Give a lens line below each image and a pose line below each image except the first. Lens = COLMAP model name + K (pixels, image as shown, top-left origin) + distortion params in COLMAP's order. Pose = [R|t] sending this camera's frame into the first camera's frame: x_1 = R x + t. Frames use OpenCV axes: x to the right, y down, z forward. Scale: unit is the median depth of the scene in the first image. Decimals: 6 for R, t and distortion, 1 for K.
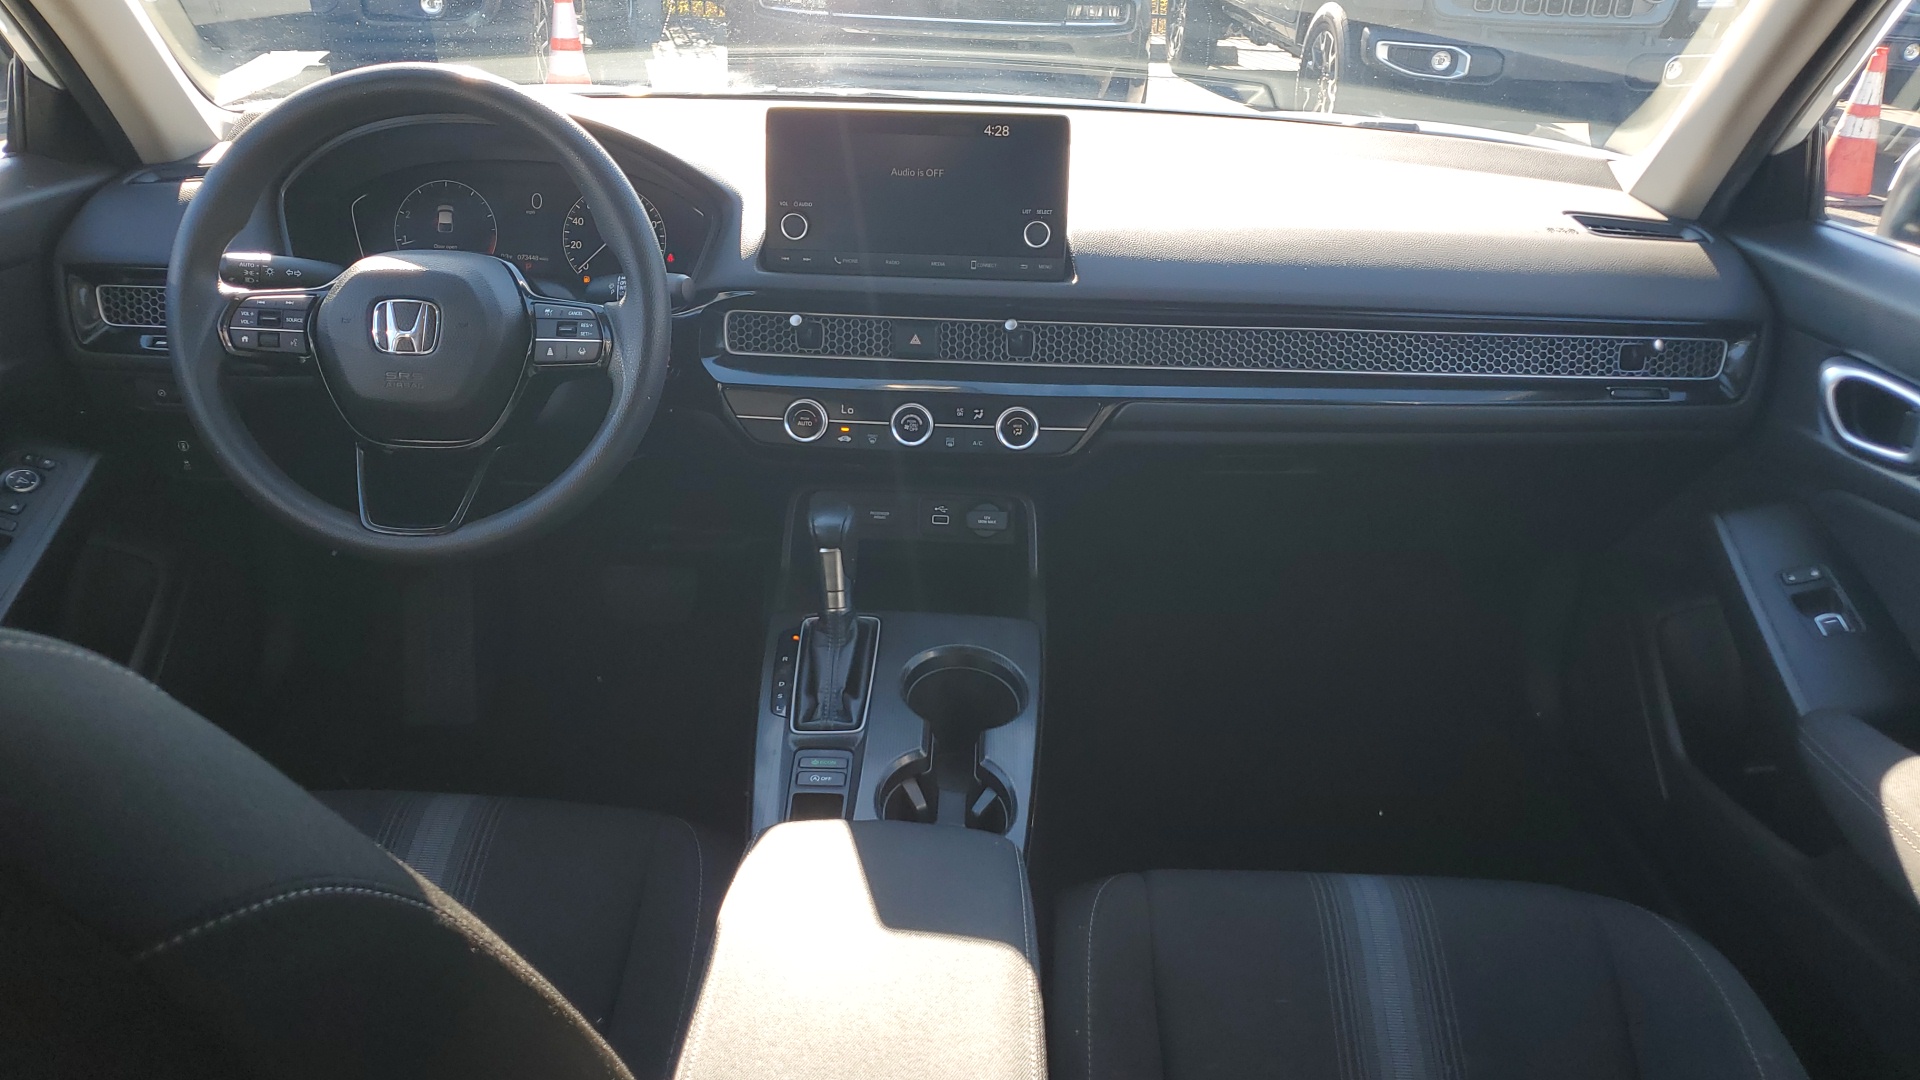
lens RADIAL K [[1517.3, 0, 963.6], [0, 1517.3, 567.2], [0, 0, 1]] dist [0.138725, -0.309944]
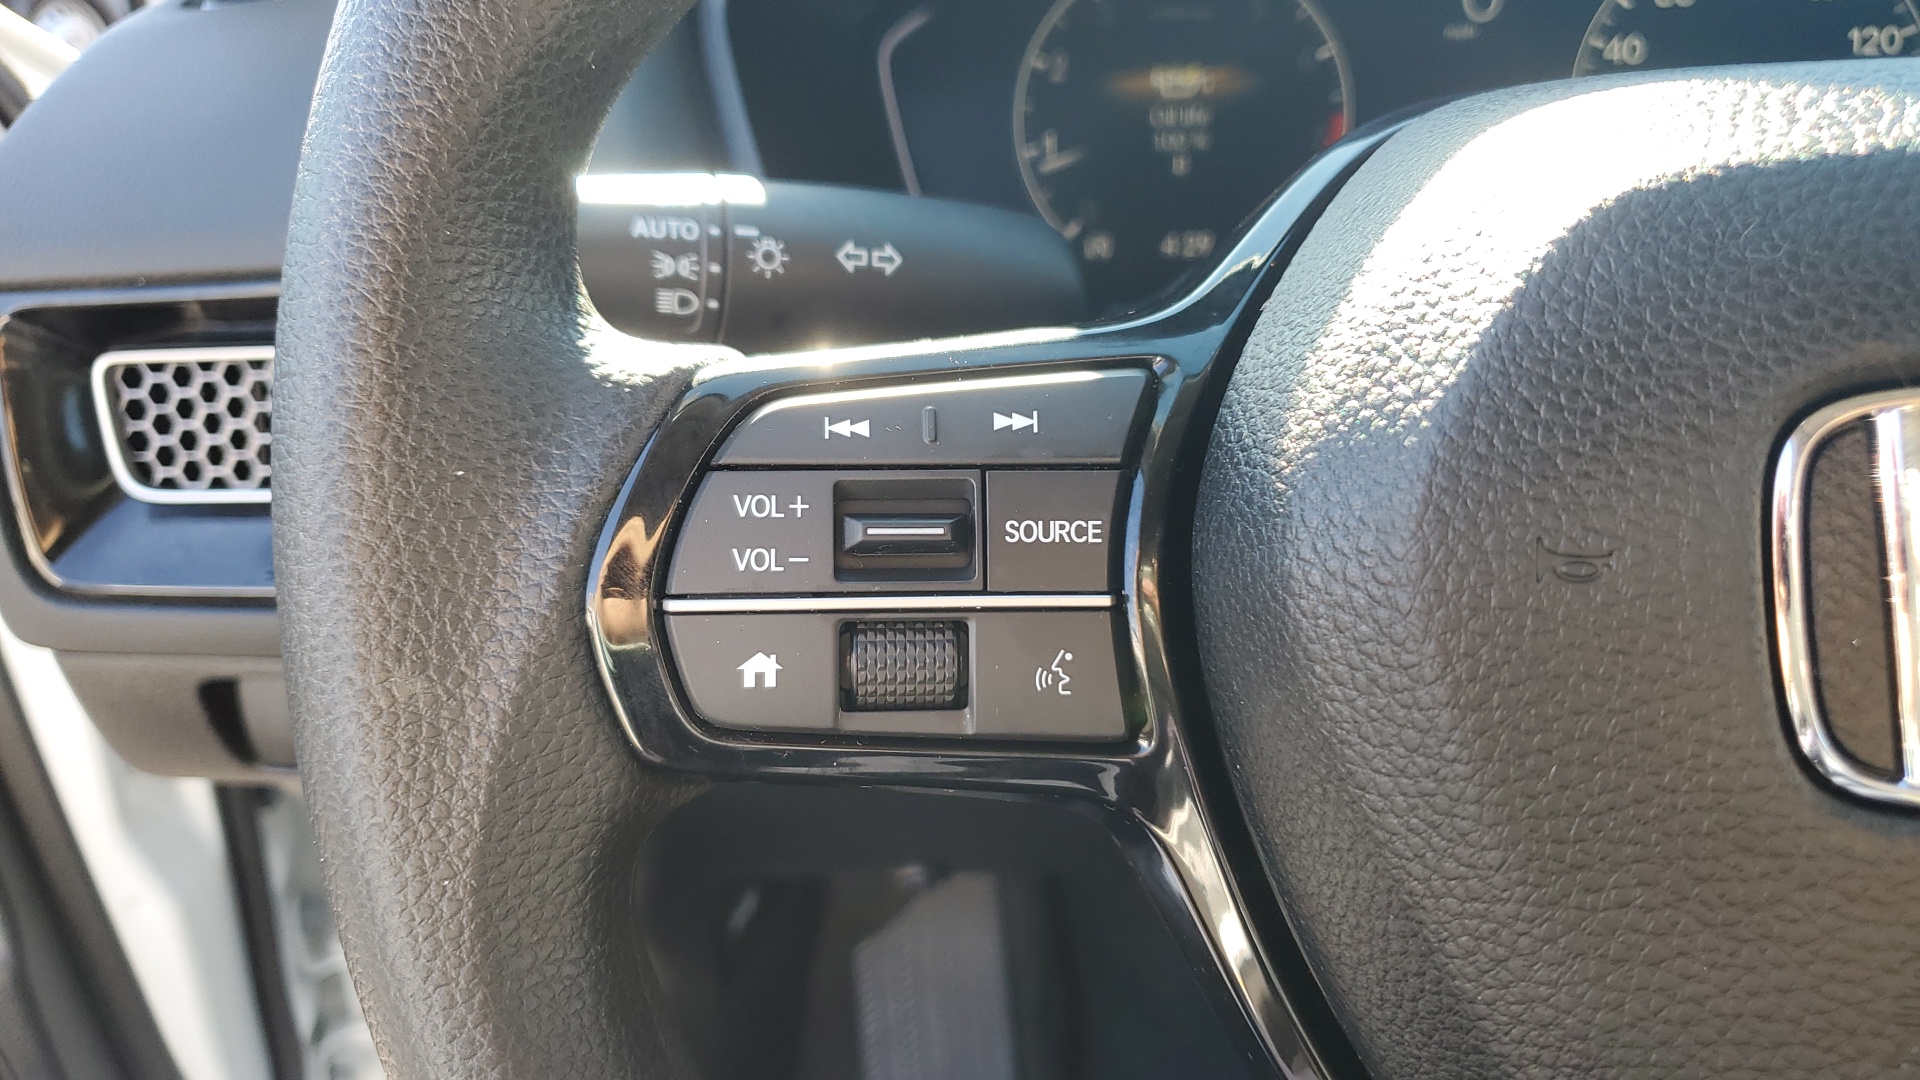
lens RADIAL K [[1484.4, 0, 960.0], [0, 1484.4, 540.0], [0, 0, 1]] dist [0.043041, -0.002658]
pose [[0.993390, -0.041254, -0.107115, -0.426561], [0.040433, 0.999134, -0.009826, -0.158321], [0.107427, 0.005430, 0.994198, 0.845076]]
